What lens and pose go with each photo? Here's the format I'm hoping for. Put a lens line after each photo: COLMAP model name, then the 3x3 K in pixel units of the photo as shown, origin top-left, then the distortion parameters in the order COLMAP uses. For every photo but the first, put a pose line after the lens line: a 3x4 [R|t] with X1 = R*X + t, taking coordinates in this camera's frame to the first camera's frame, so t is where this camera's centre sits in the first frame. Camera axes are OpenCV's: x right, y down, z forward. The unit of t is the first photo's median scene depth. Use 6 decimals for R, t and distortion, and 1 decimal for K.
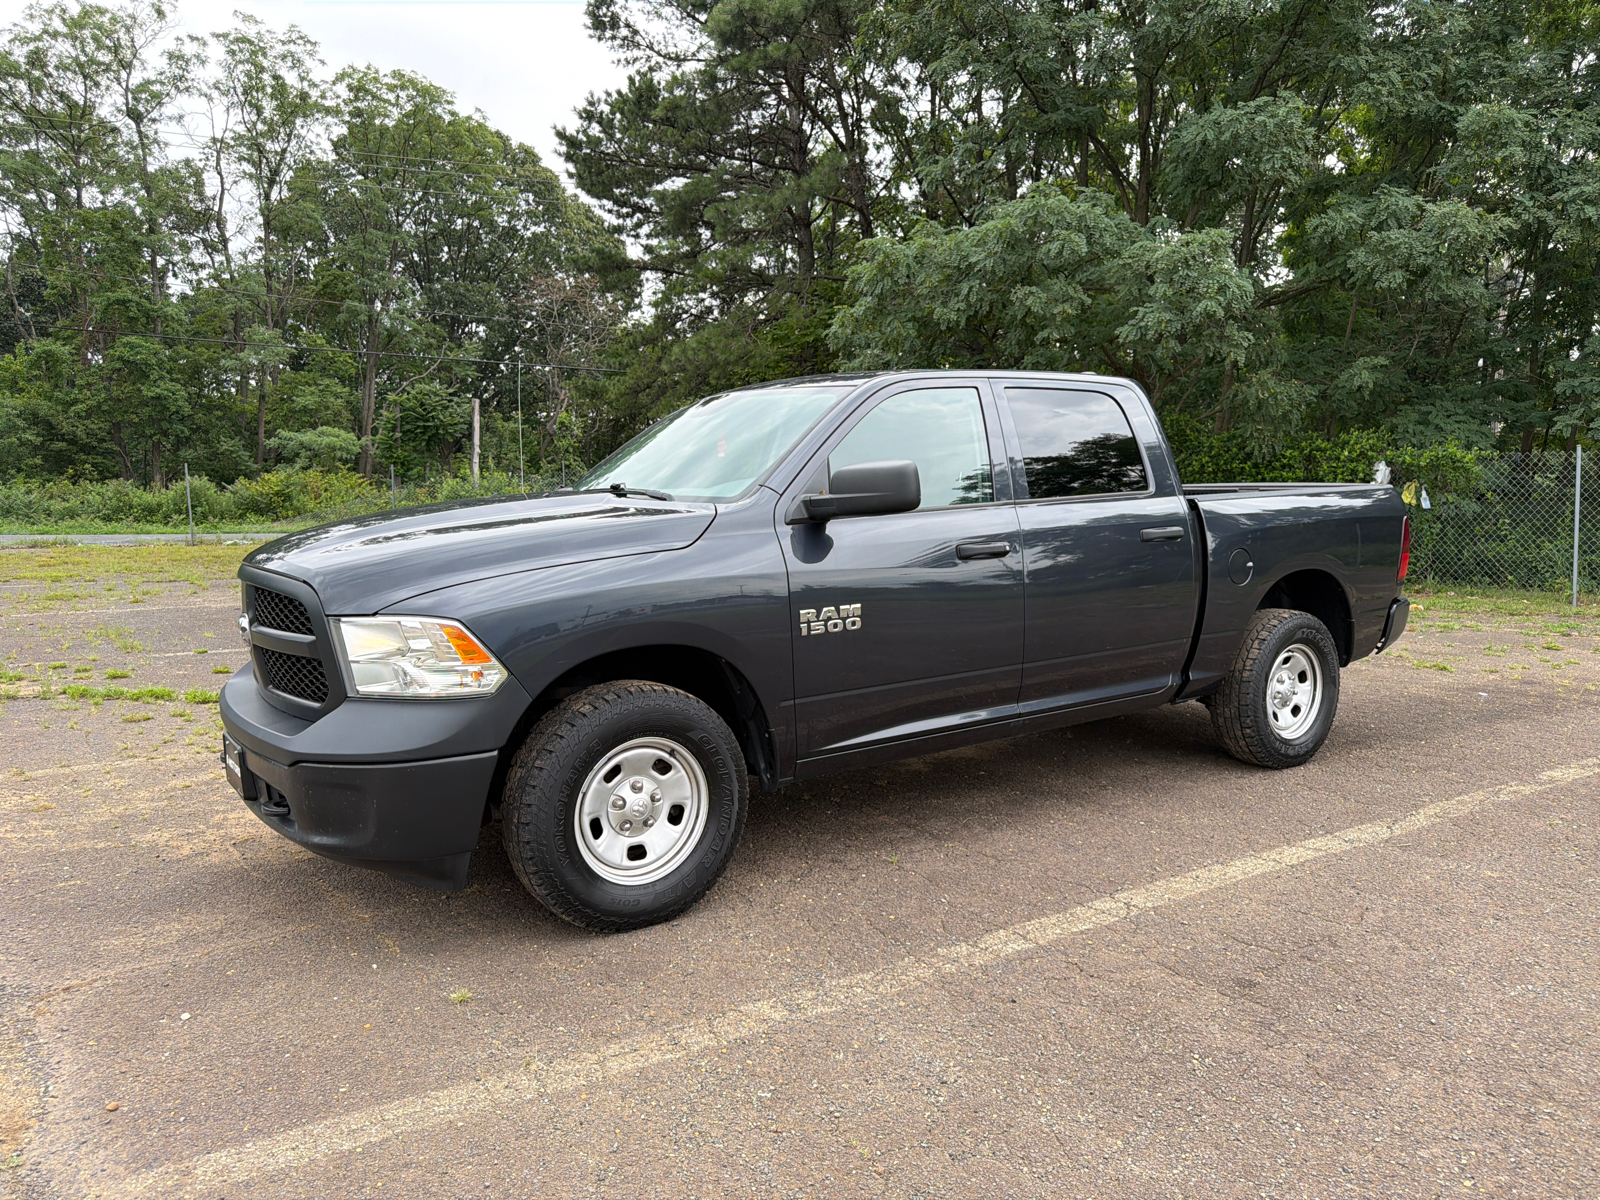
lens RADIAL K [[1139.1, 0, 798.0], [0, 1139.1, 596.9], [0, 0, 1]] dist [0.030922, -0.040091]
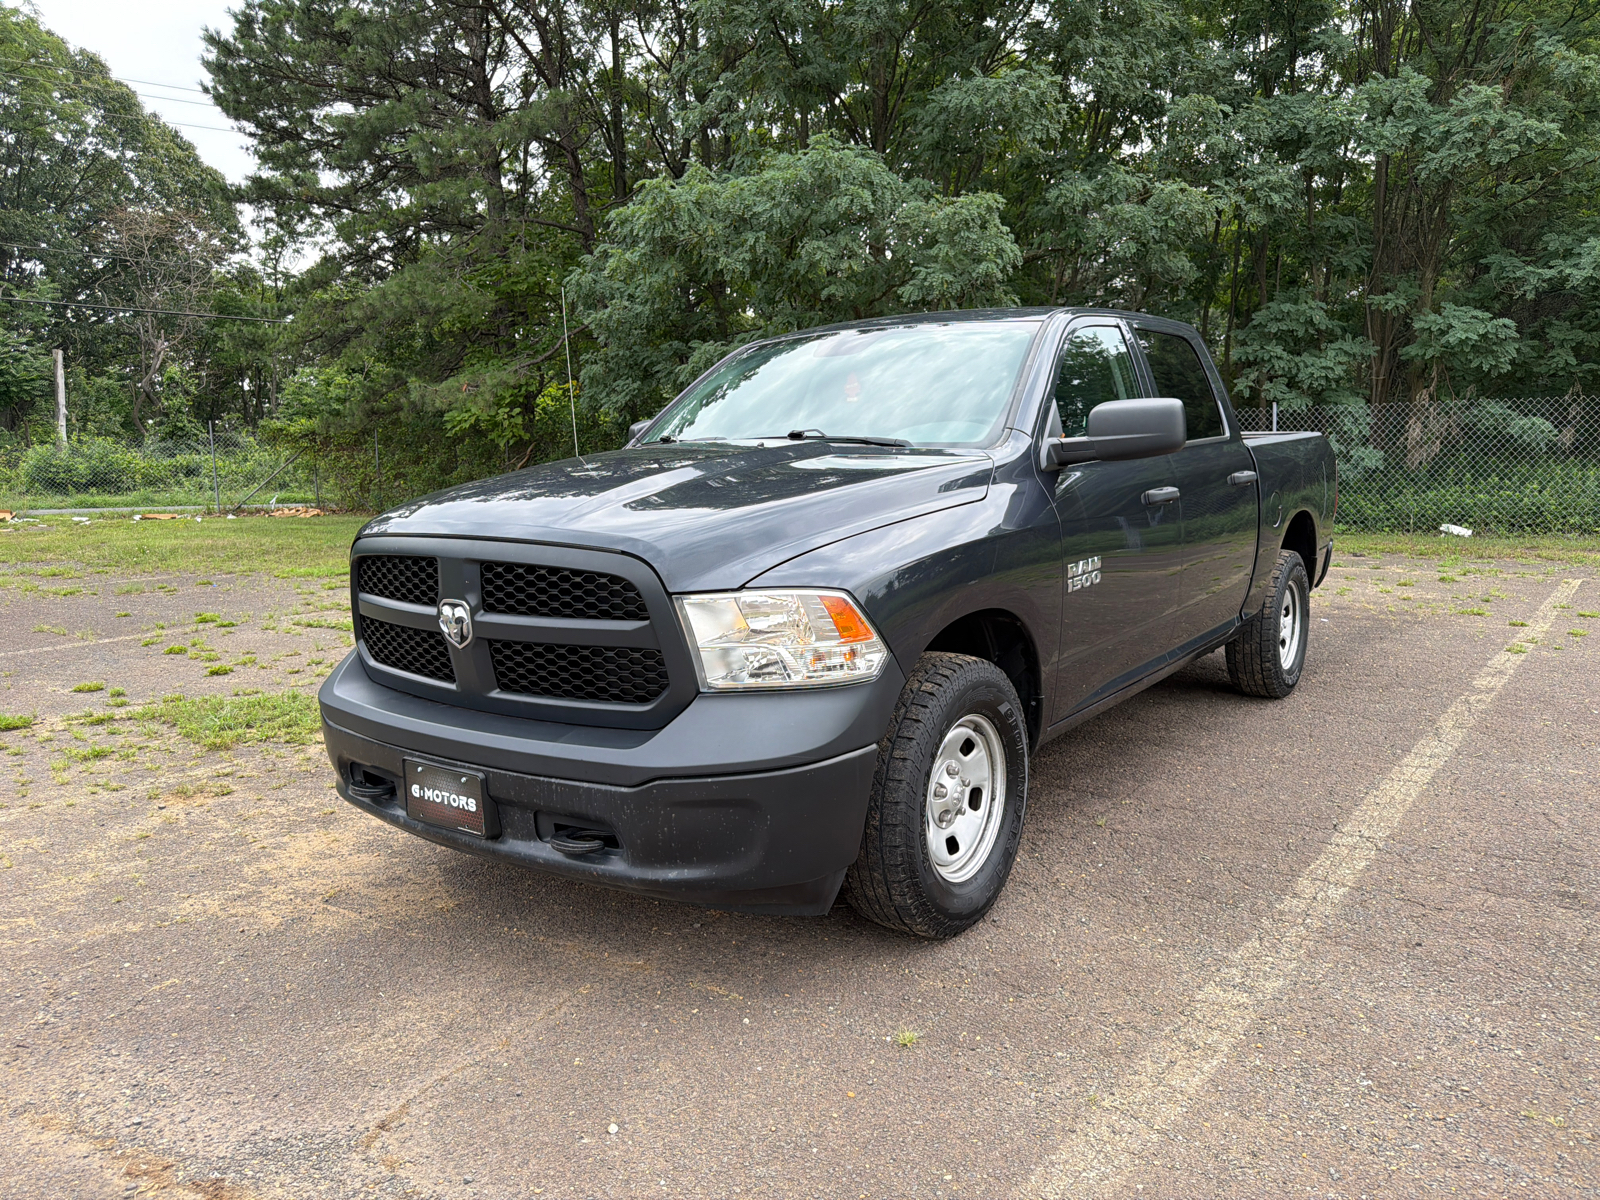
lens RADIAL K [[1139.1, 0, 798.0], [0, 1139.1, 596.9], [0, 0, 1]] dist [0.030922, -0.040091]
pose [[0.946514, -0.052226, 0.318408, -0.146034], [0.041856, 0.998349, 0.039329, -0.002088], [-0.319936, -0.023898, 0.947138, 0.057692]]
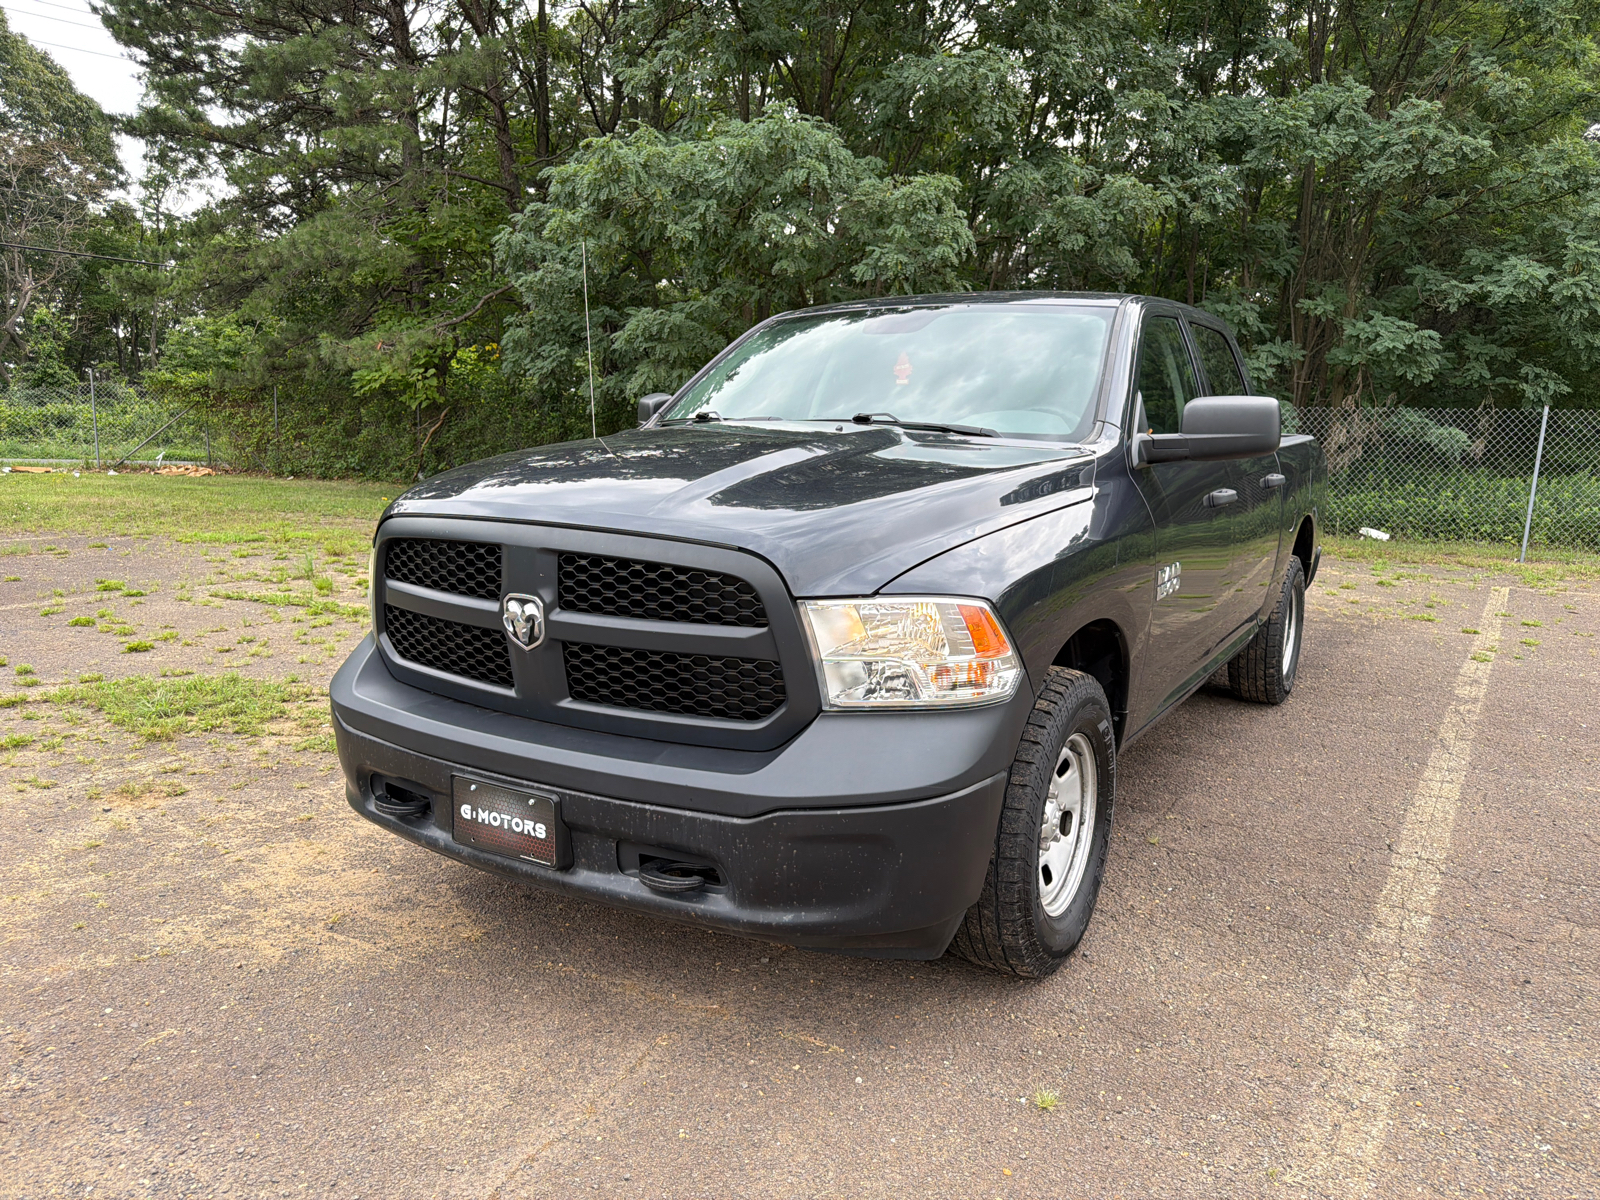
lens RADIAL K [[1142.0, 0, 804.2], [0, 1142.0, 596.1], [0, 0, 1]] dist [0.028587, -0.033799]
pose [[0.913252, -0.030506, 0.406252, -0.173433], [0.007033, 0.998225, 0.059147, -0.006360], [-0.407335, -0.051158, 0.911845, 0.093576]]
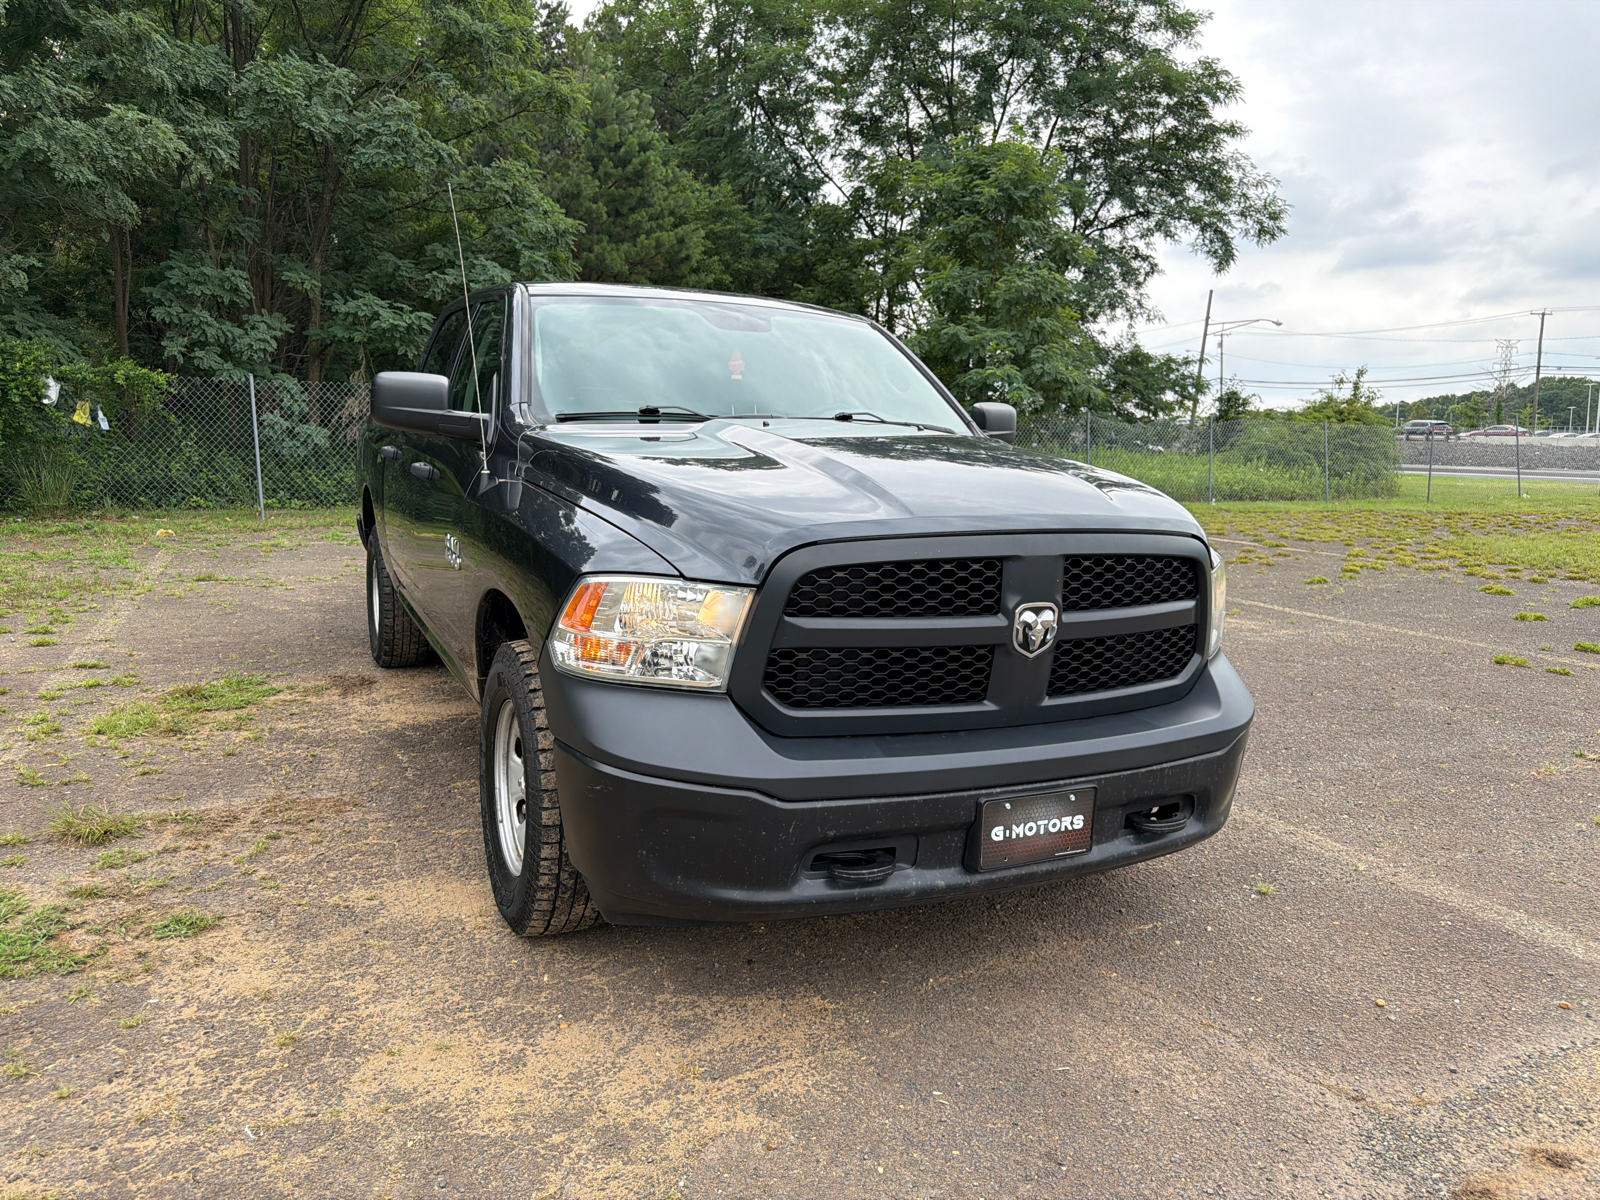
lens RADIAL K [[1136.9, 0, 801.4], [0, 1136.9, 608.7], [0, 0, 1]] dist [0.029155, -0.037916]
pose [[0.160331, -0.140964, 0.976946, -0.333301], [0.058387, 0.989371, 0.133174, -0.022612], [-0.985335, 0.035689, 0.166857, 0.294072]]
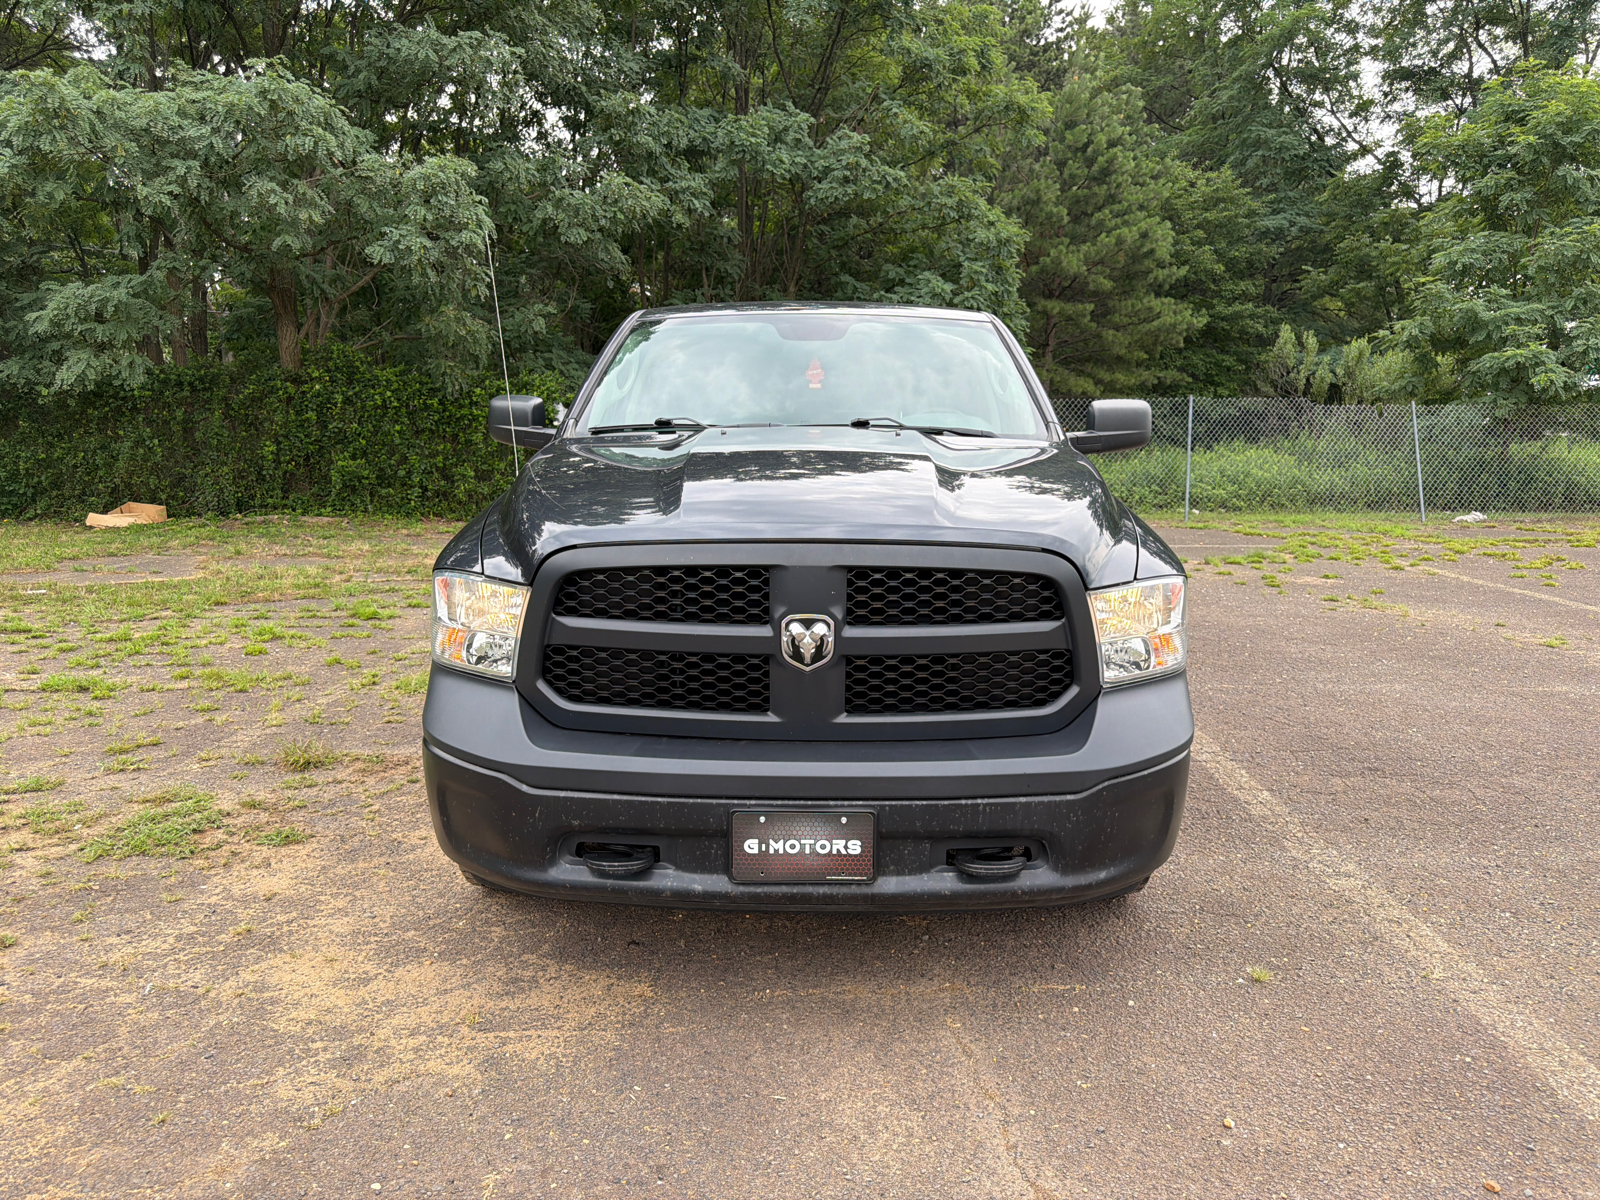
lens RADIAL K [[1139.1, 0, 798.0], [0, 1139.1, 596.9], [0, 0, 1]] dist [0.030922, -0.040091]
pose [[0.584727, -0.110988, 0.803602, -0.289476], [0.064437, 0.993821, 0.090373, -0.015488], [-0.808667, -0.001062, 0.588266, 0.178177]]
